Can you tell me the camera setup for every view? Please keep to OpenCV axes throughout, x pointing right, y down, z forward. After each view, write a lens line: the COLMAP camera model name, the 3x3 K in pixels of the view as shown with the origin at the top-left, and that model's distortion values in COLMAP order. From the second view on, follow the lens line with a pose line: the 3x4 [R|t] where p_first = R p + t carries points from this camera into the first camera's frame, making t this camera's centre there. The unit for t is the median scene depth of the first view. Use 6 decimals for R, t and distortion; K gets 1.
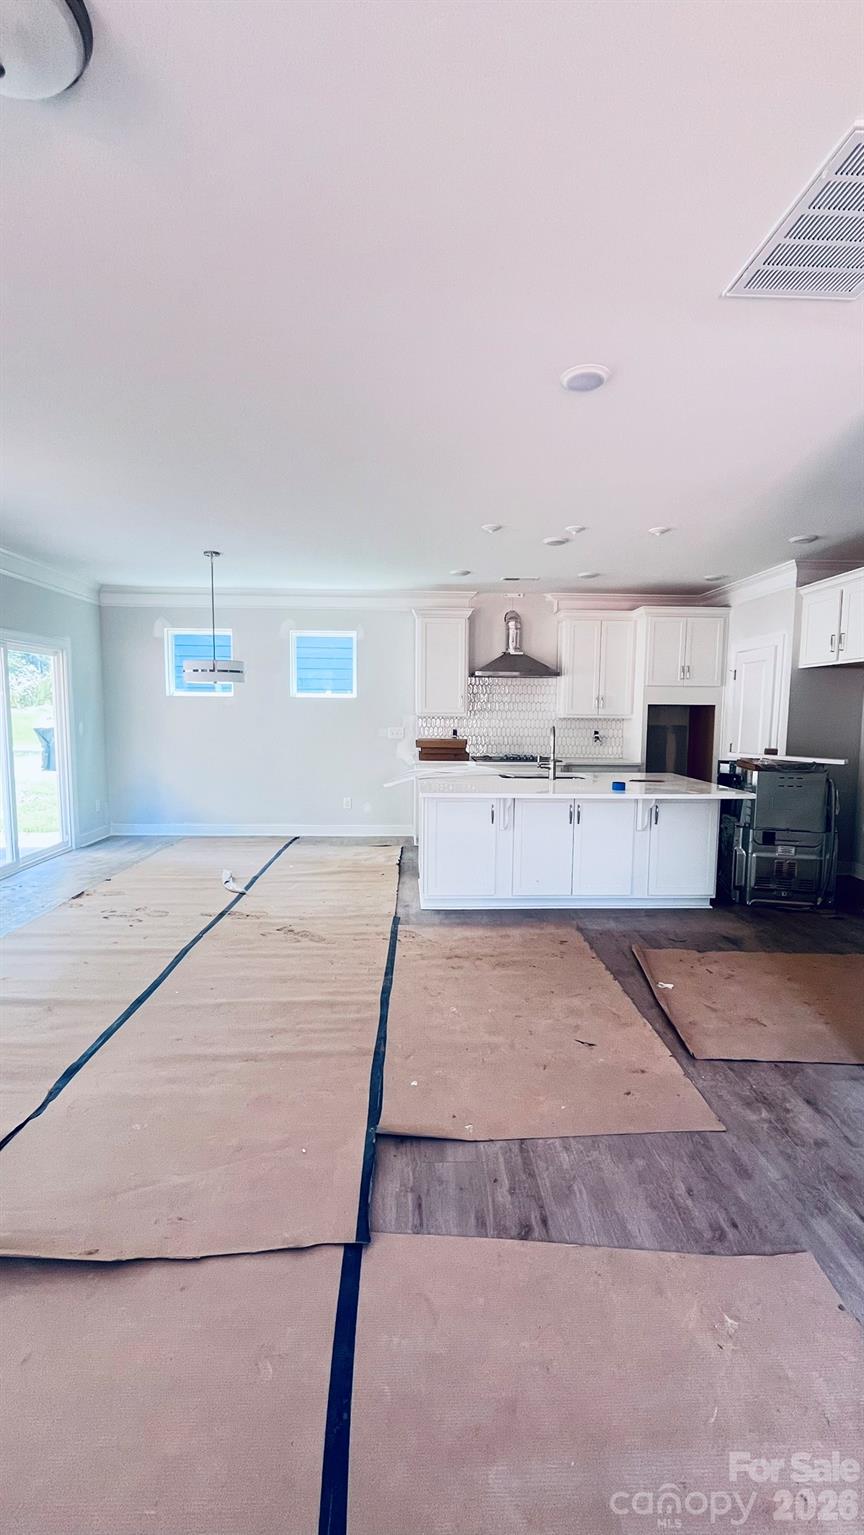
lens RADIAL K [[629.3, 0, 436.5], [0, 629.3, 765.7], [0, 0, 1]] dist [-0.000111, -0.000051]
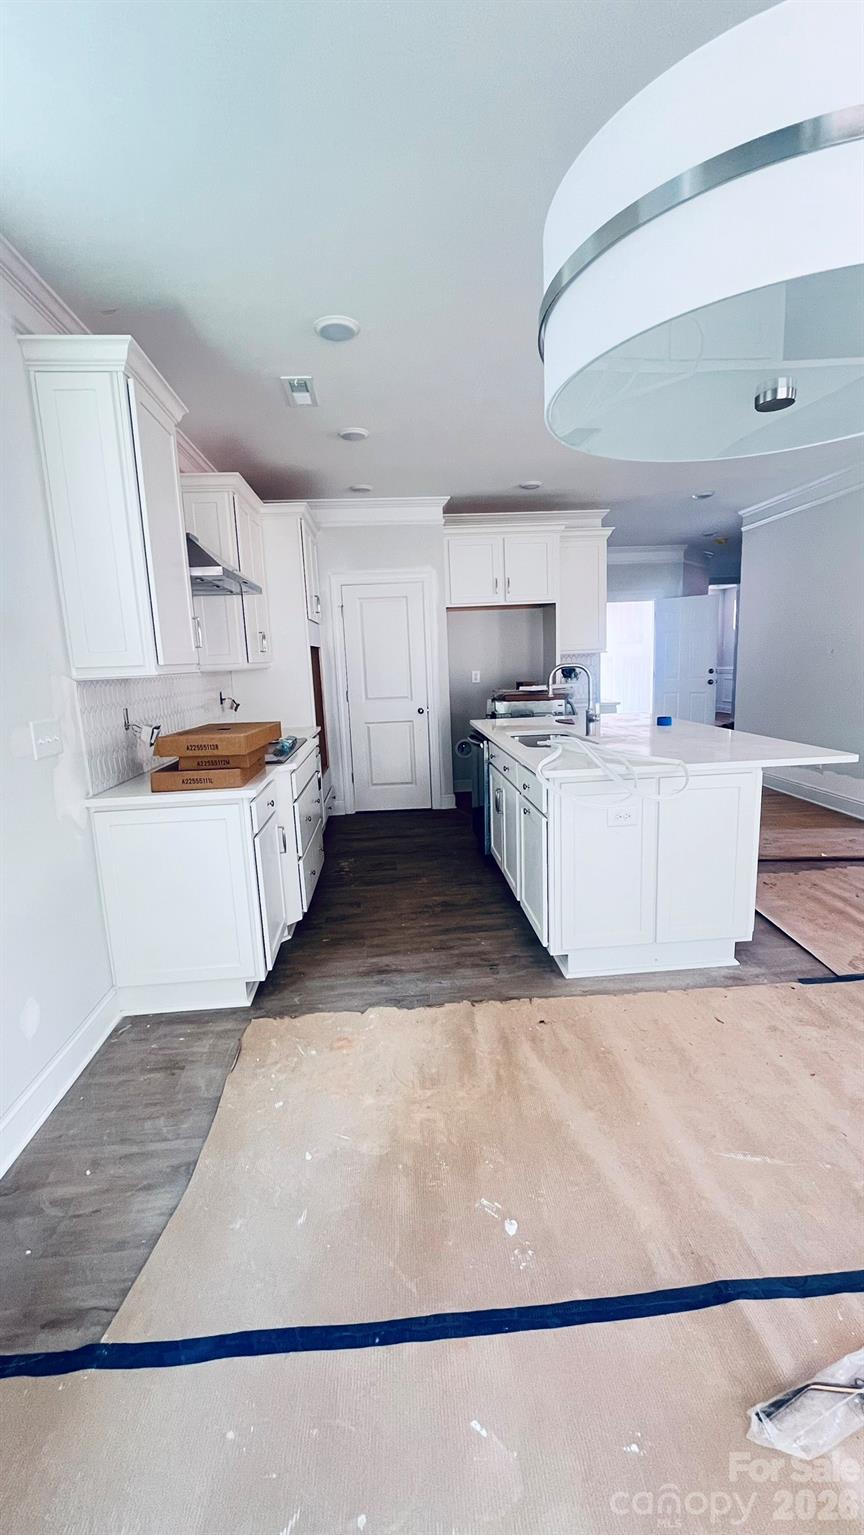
lens RADIAL K [[629.3, 0, 436.5], [0, 629.3, 765.7], [0, 0, 1]] dist [-0.000111, -0.000051]
pose [[-0.037374, -0.169897, 0.984753, -0.526888], [0.129824, 0.976264, 0.173359, -0.090040], [-0.990832, 0.134324, -0.014430, 1.176497]]
